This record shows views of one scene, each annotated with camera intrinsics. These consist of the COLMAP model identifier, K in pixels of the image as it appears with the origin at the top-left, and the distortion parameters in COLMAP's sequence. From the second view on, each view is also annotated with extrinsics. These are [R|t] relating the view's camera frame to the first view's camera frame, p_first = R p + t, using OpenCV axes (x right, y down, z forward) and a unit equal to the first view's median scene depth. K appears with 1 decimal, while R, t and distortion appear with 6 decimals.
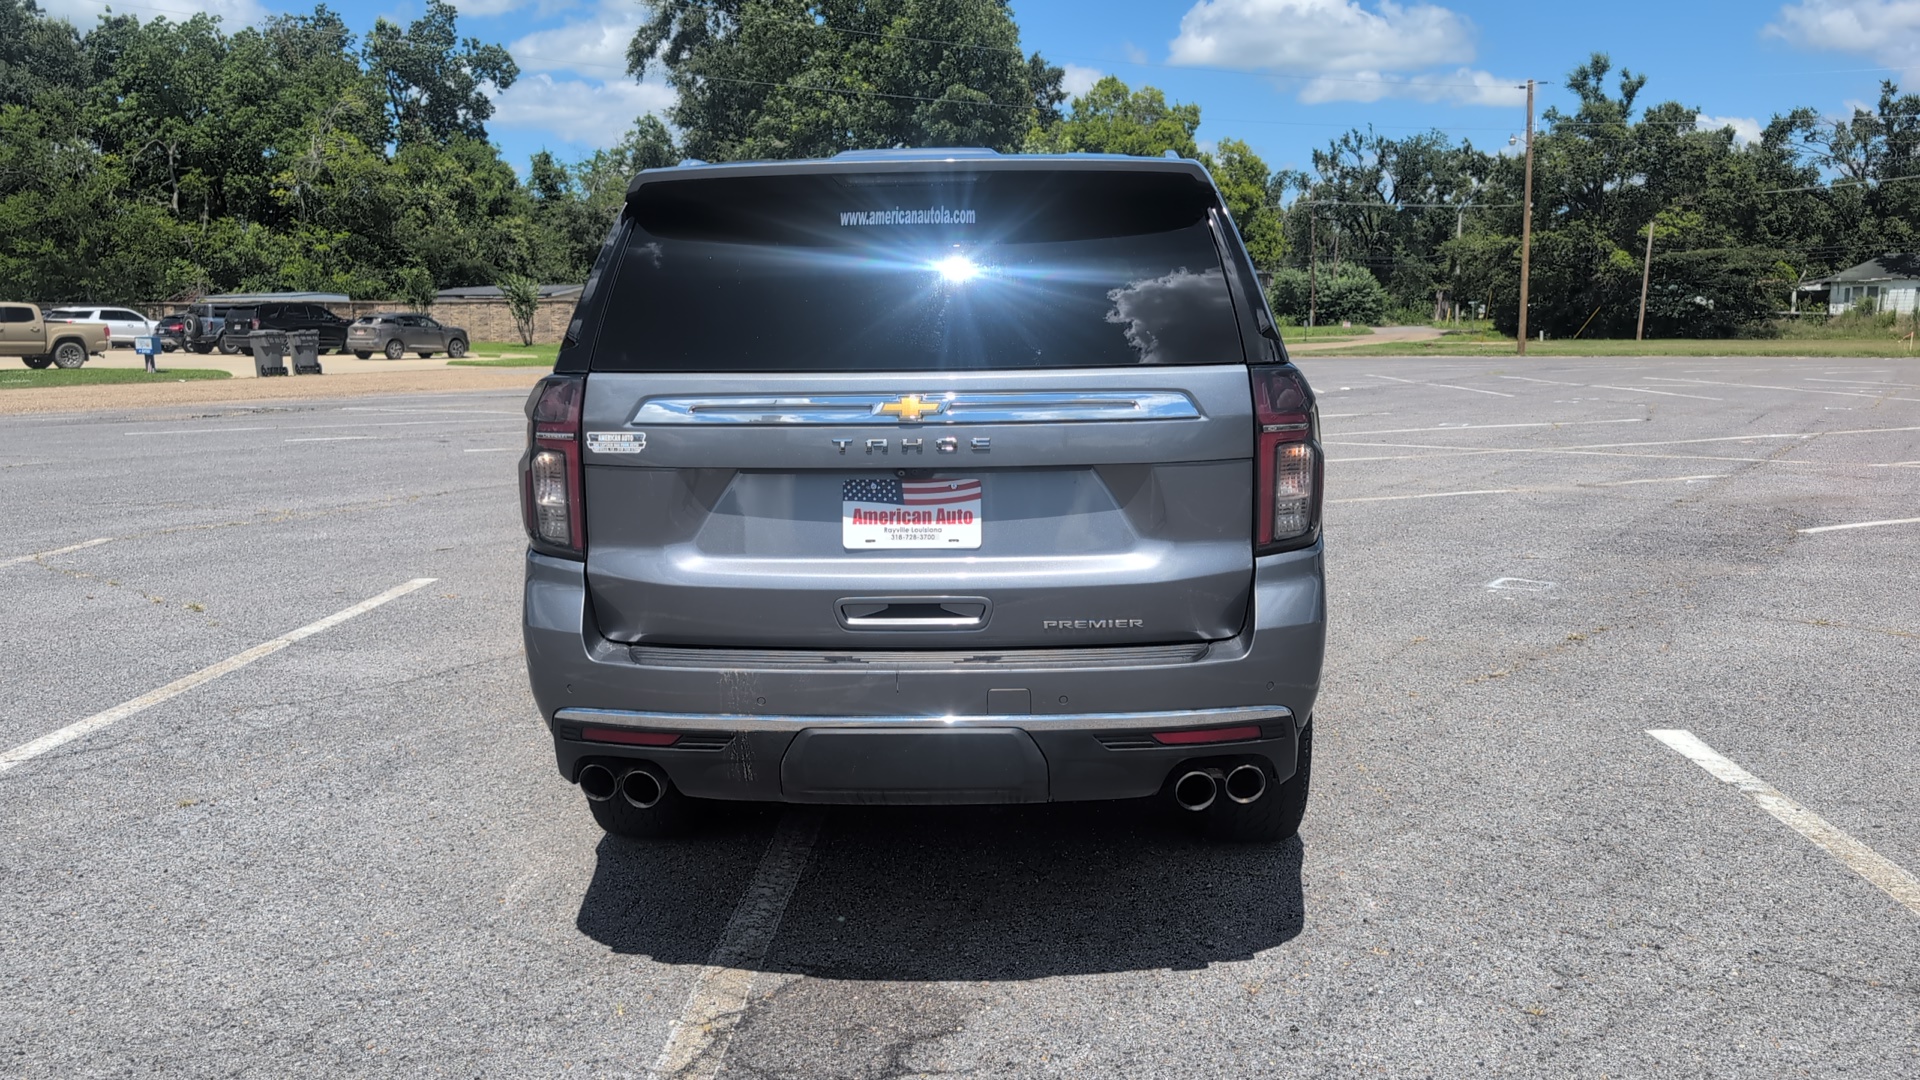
lens RADIAL K [[1595.5, 0, 960.0], [0, 1595.5, 540.0], [0, 0, 1]] dist [0.006540, -0.003293]
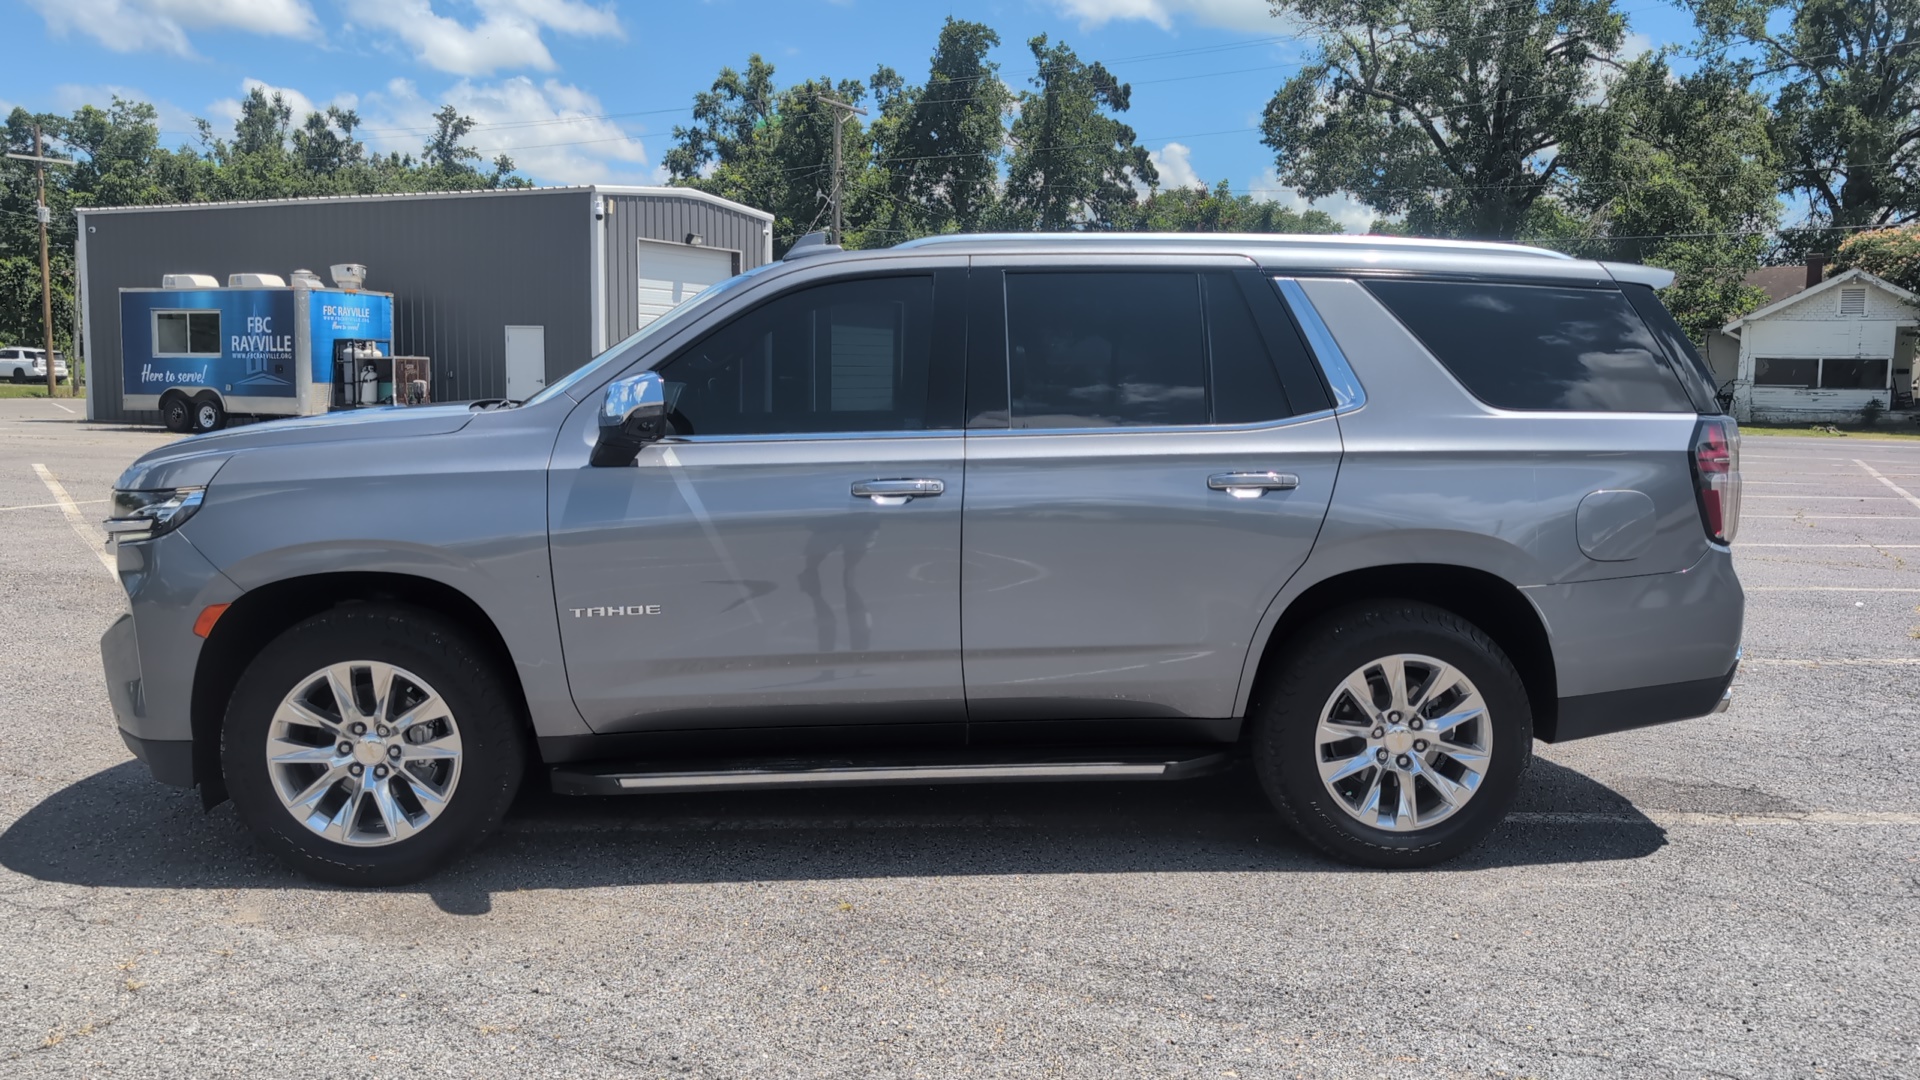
lens RADIAL K [[1609.8, 0, 967.8], [0, 1609.8, 520.0], [0, 0, 1]] dist [0.003264, -0.007168]
pose [[-0.106263, -0.090401, 0.990220, -1.606146], [0.127440, 0.986407, 0.103729, -0.248101], [-0.986138, 0.137216, -0.093298, 1.824034]]
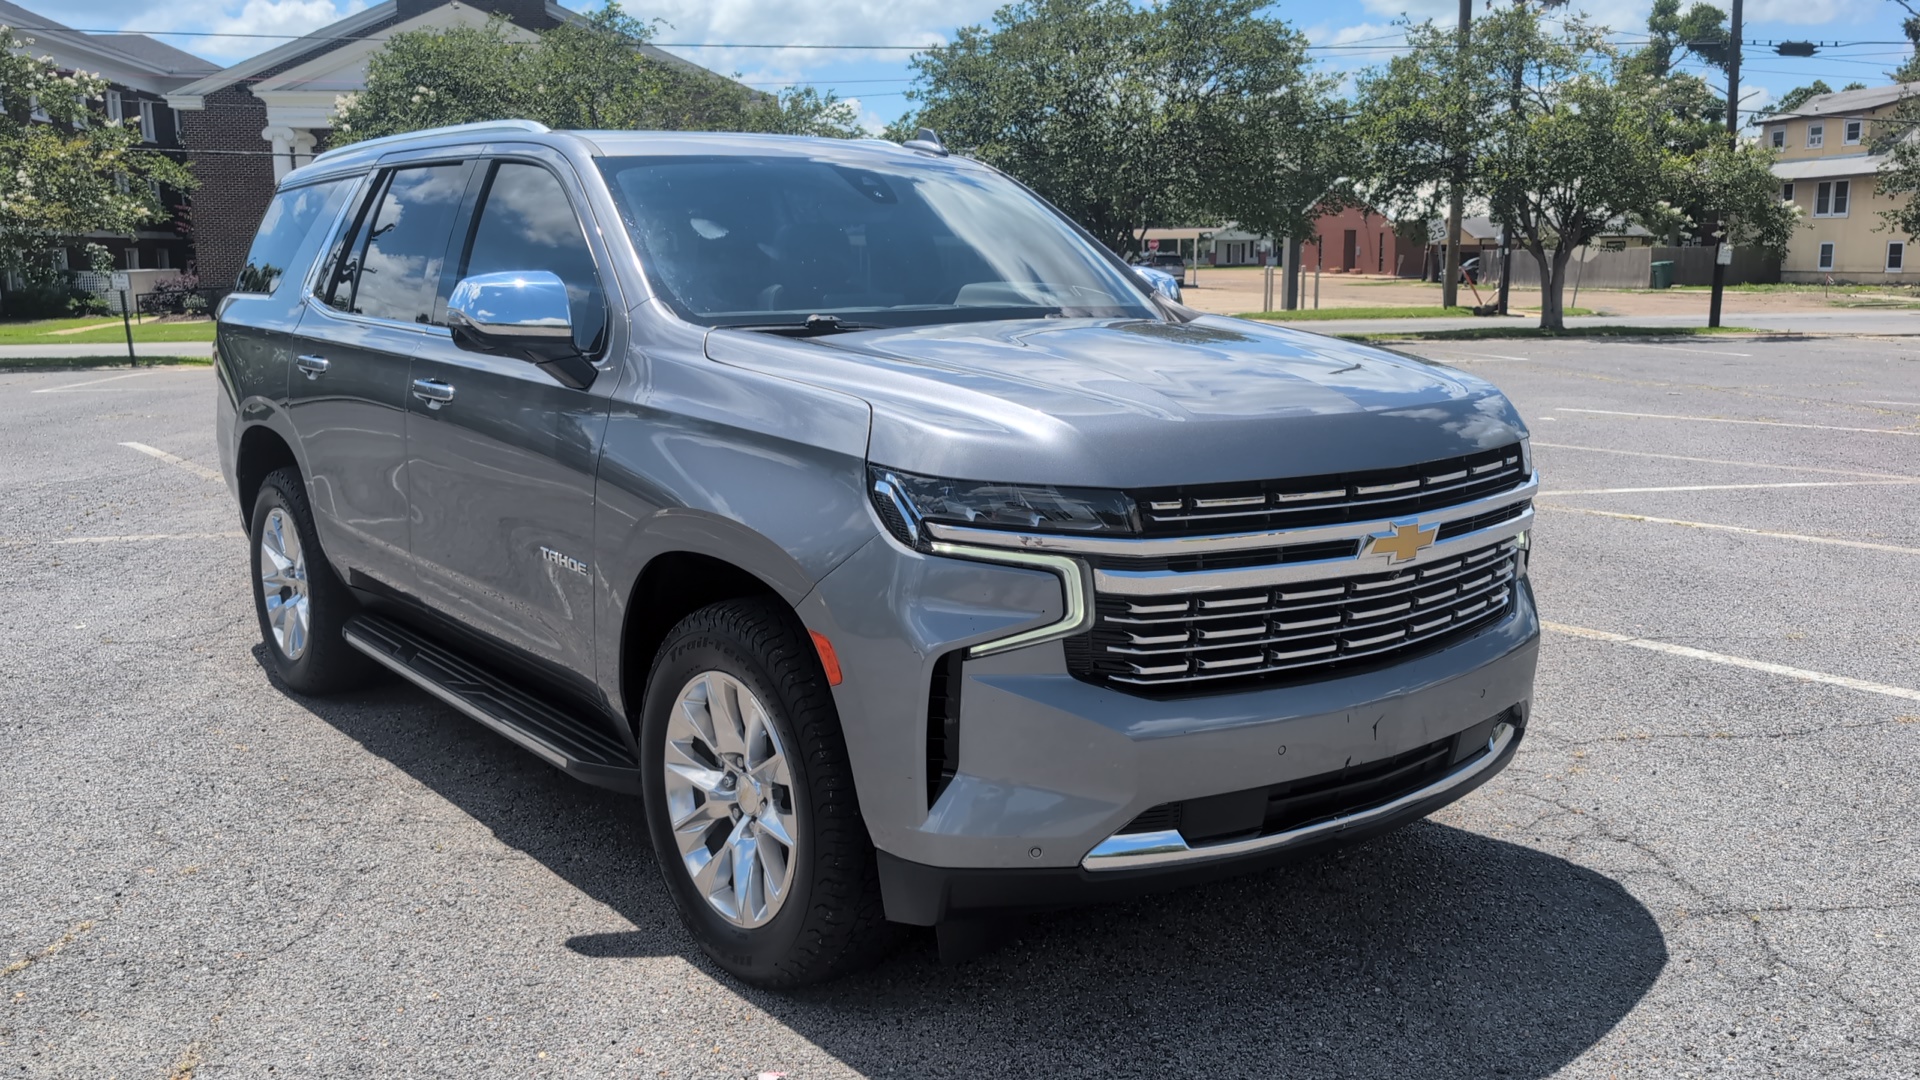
lens RADIAL K [[1608.0, 0, 960.0], [0, 1608.0, 540.0], [0, 0, 1]] dist [-0.004779, 0.005385]
pose [[-0.772104, 0.121698, -0.623735, 0.761663], [-0.075553, 0.956953, 0.280238, -0.421015], [0.630989, 0.263498, -0.729672, 2.950298]]
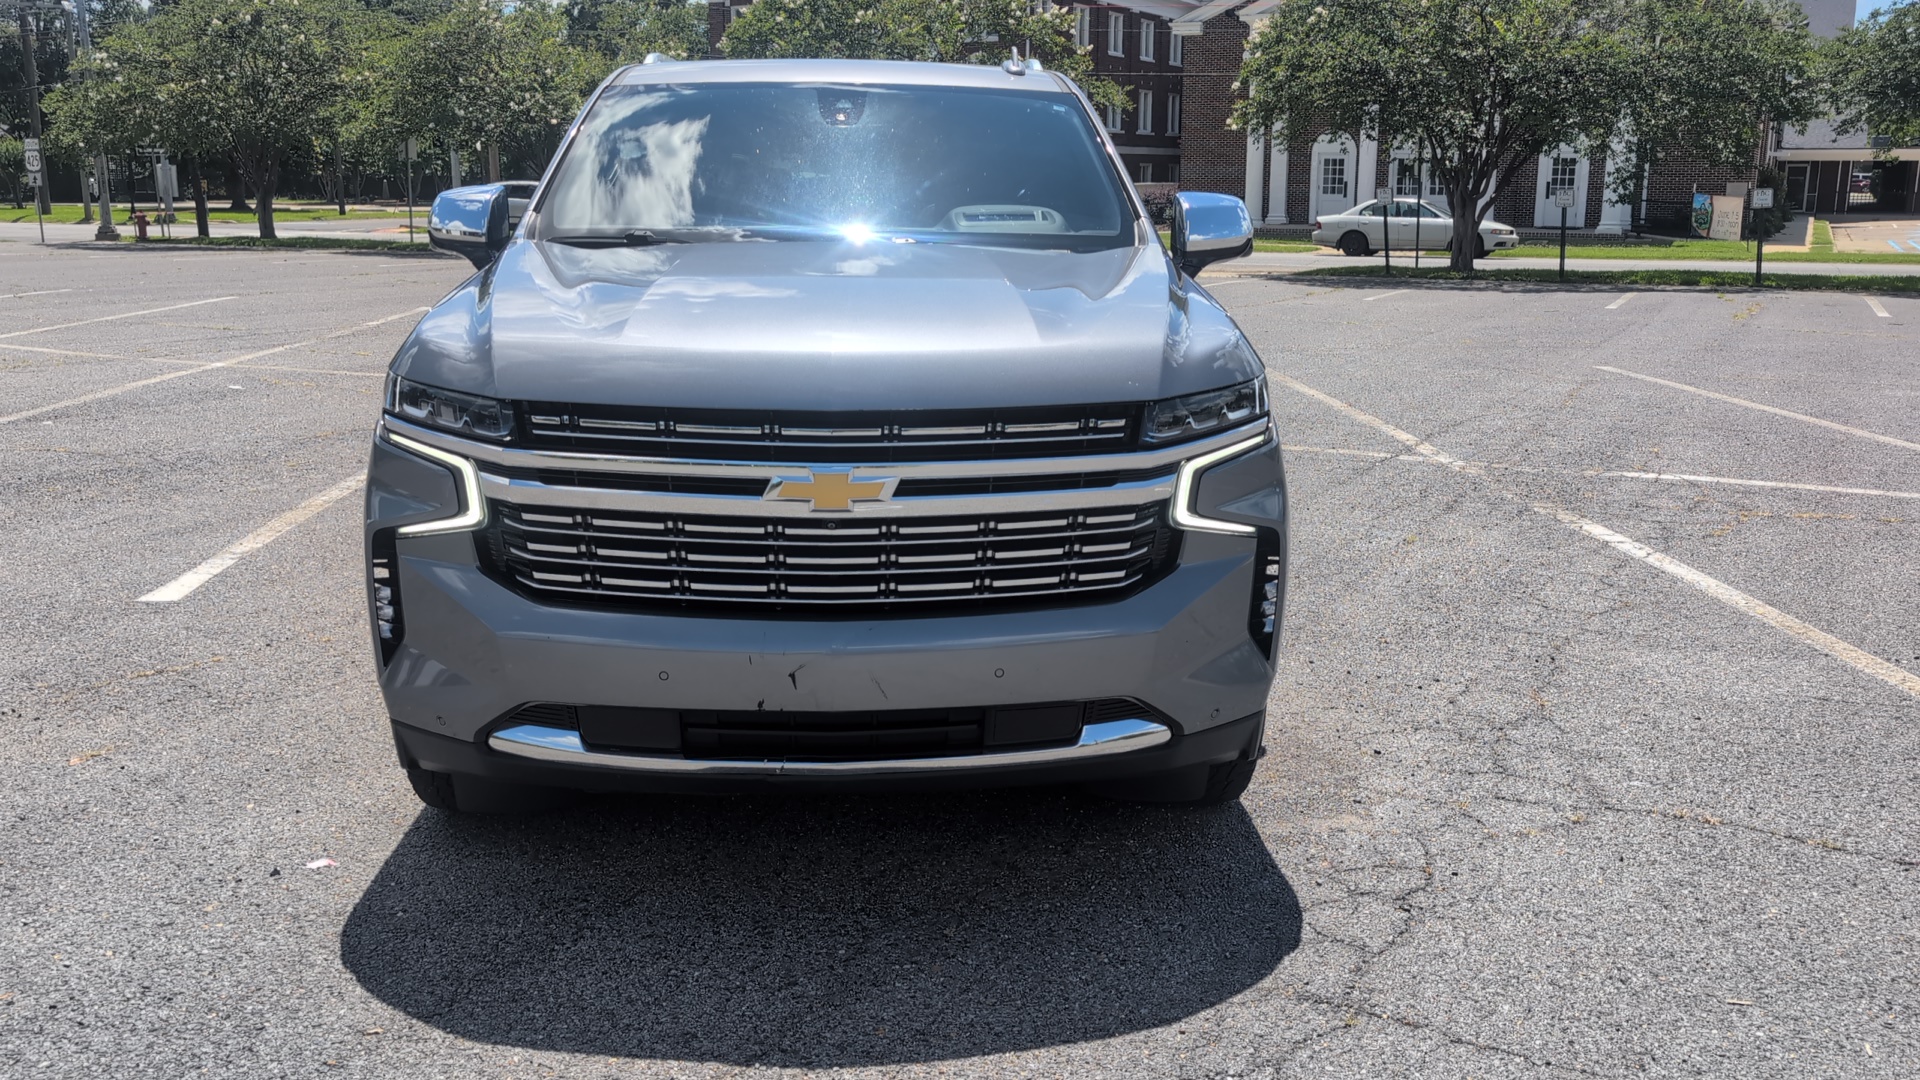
lens RADIAL K [[1609.8, 0, 967.8], [0, 1609.8, 520.0], [0, 0, 1]] dist [0.003264, -0.007168]
pose [[-0.996812, 0.016352, -0.078090, 0.009197], [-0.011374, 0.939649, 0.341952, -0.465543], [0.078969, 0.341750, -0.936467, 3.262569]]
